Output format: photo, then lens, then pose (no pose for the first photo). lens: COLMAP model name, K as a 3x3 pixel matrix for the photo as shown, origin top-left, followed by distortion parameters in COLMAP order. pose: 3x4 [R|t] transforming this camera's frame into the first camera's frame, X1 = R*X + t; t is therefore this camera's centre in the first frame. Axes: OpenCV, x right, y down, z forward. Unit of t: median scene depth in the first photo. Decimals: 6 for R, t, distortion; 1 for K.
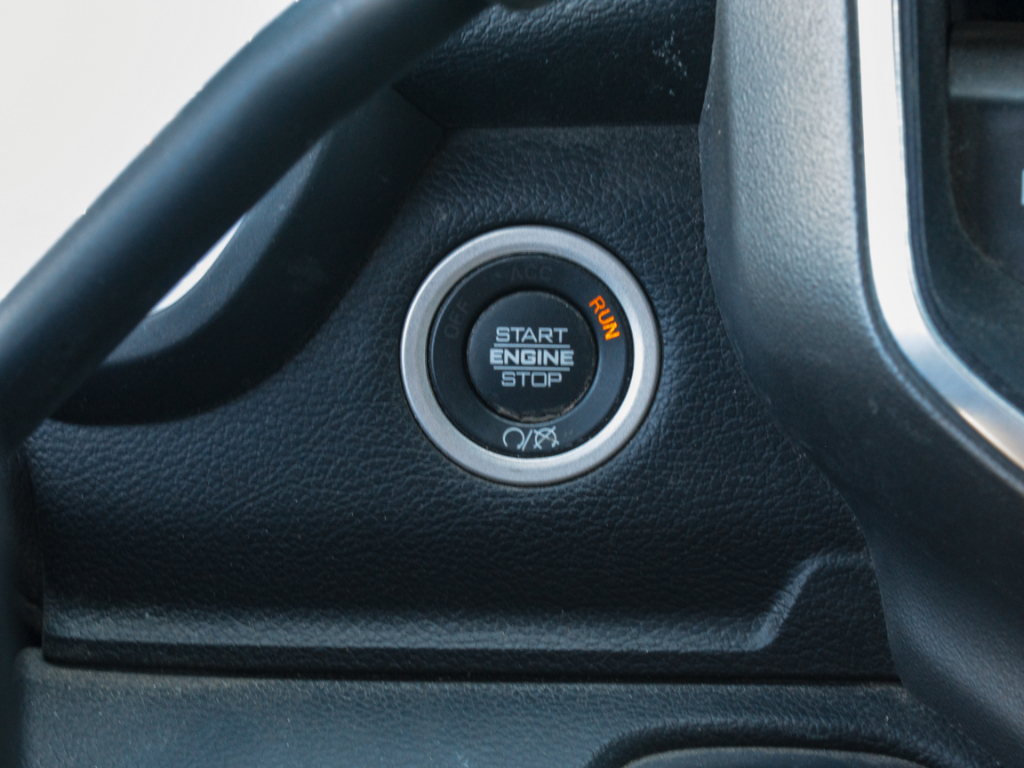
lens RADIAL K [[2064.8, 0, 512.0], [0, 2064.8, 384.0], [0, 0, 1]] dist [0.009002, -0.029470]
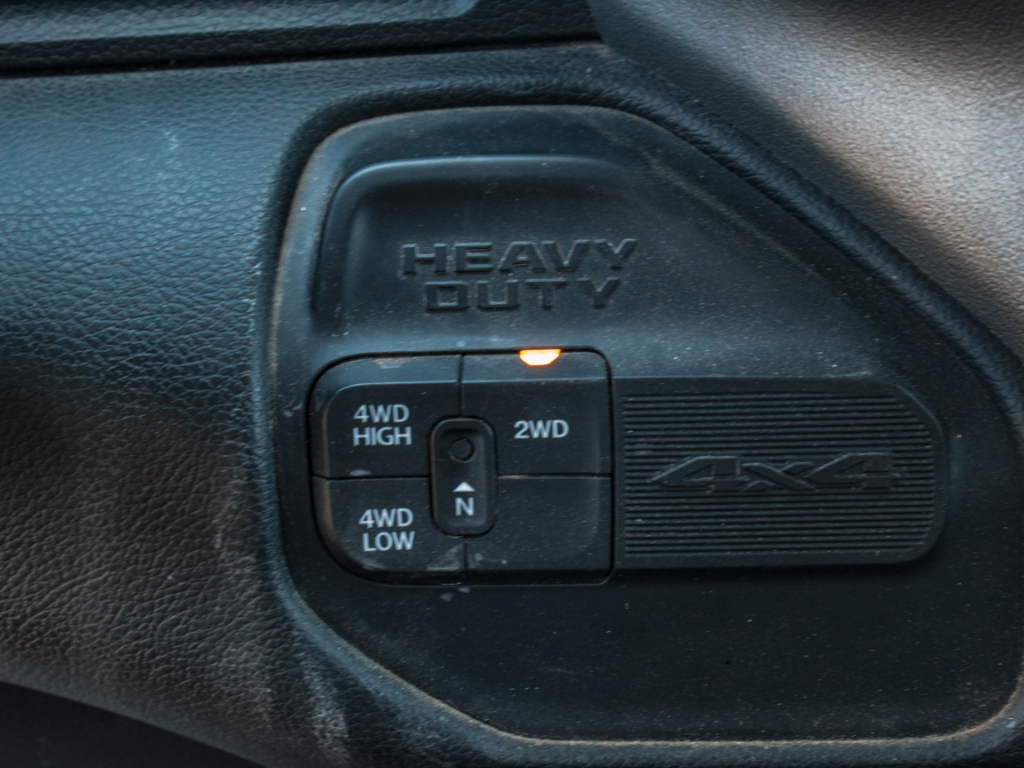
lens RADIAL K [[2064.8, 0, 512.0], [0, 2064.8, 384.0], [0, 0, 1]] dist [0.009002, -0.029470]
pose [[0.990132, -0.072026, 0.120212, 0.010661], [0.050926, 0.984097, 0.170173, 0.134795], [-0.130557, -0.162372, 0.978054, -0.013233]]
